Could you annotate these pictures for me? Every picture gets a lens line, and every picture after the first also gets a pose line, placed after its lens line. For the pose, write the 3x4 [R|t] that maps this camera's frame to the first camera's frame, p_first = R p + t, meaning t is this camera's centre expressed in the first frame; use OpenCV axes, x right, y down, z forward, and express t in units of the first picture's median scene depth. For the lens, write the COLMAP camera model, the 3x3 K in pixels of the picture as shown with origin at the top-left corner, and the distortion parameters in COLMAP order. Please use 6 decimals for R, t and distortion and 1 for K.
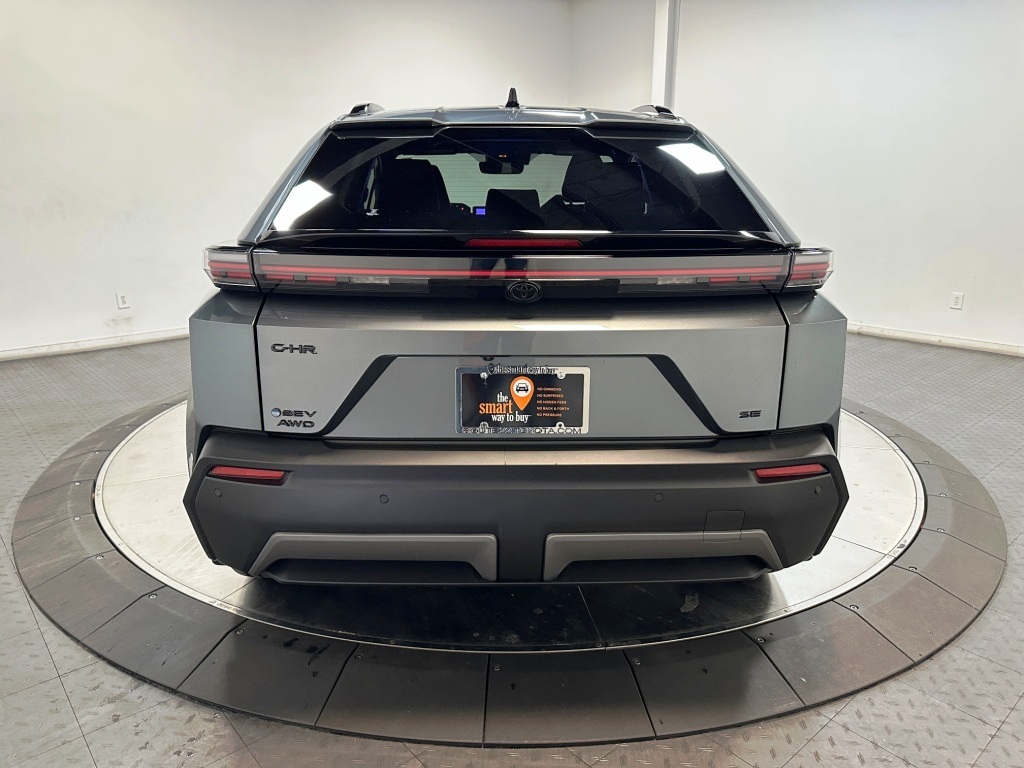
lens RADIAL K [[708.9, 0, 503.2], [0, 708.9, 379.3], [0, 0, 1]] dist [-0.007133, -0.006757]
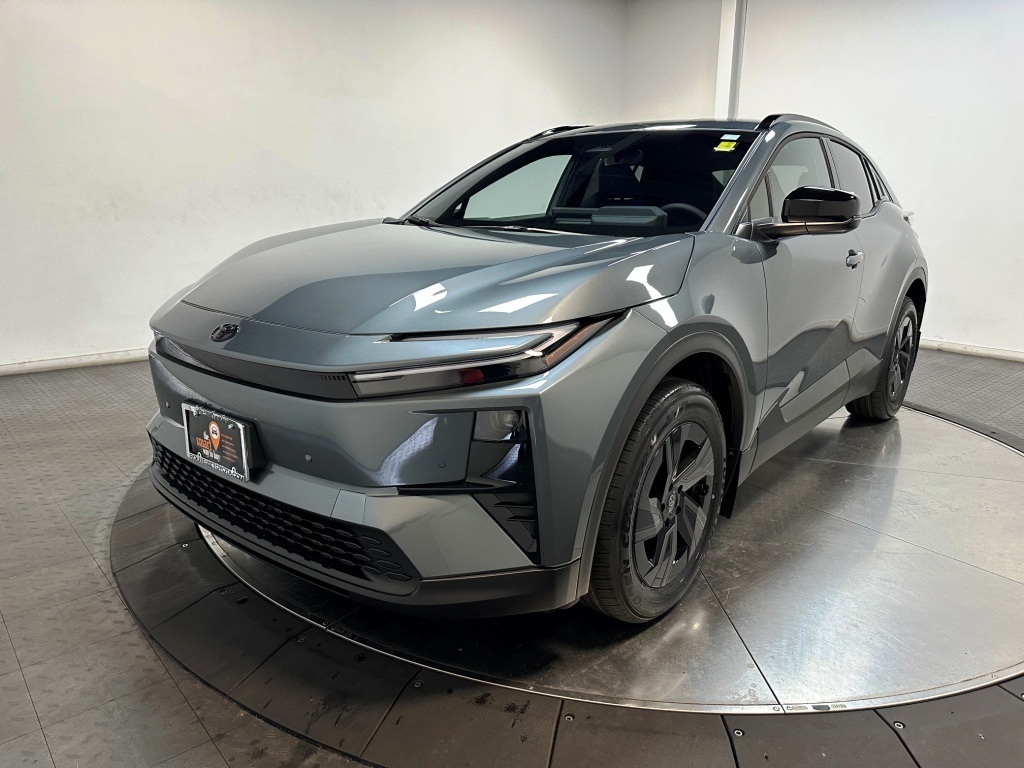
lens RADIAL K [[704.2, 0, 511.5], [0, 704.2, 390.5], [0, 0, 1]] dist [0.014017, -0.027800]
pose [[0.999920, 0.009006, 0.008828, -0.271132], [-0.008951, 0.999940, -0.006272, 0.004966], [-0.008884, 0.006192, 0.999941, 0.141984]]
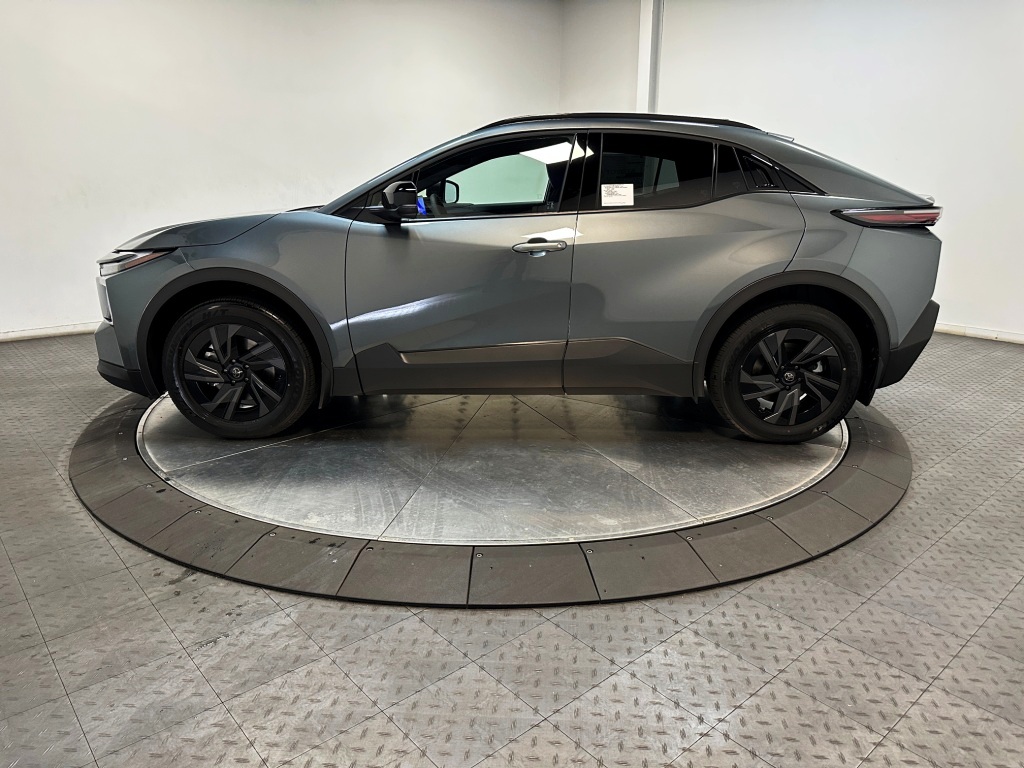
lens RADIAL K [[704.2, 0, 511.5], [0, 704.2, 390.5], [0, 0, 1]] dist [0.014017, -0.027800]
pose [[0.999919, 0.000963, 0.012675, 0.030723], [-0.001227, 0.999782, 0.020861, 0.079272], [-0.012652, -0.020875, 0.999702, -0.237383]]
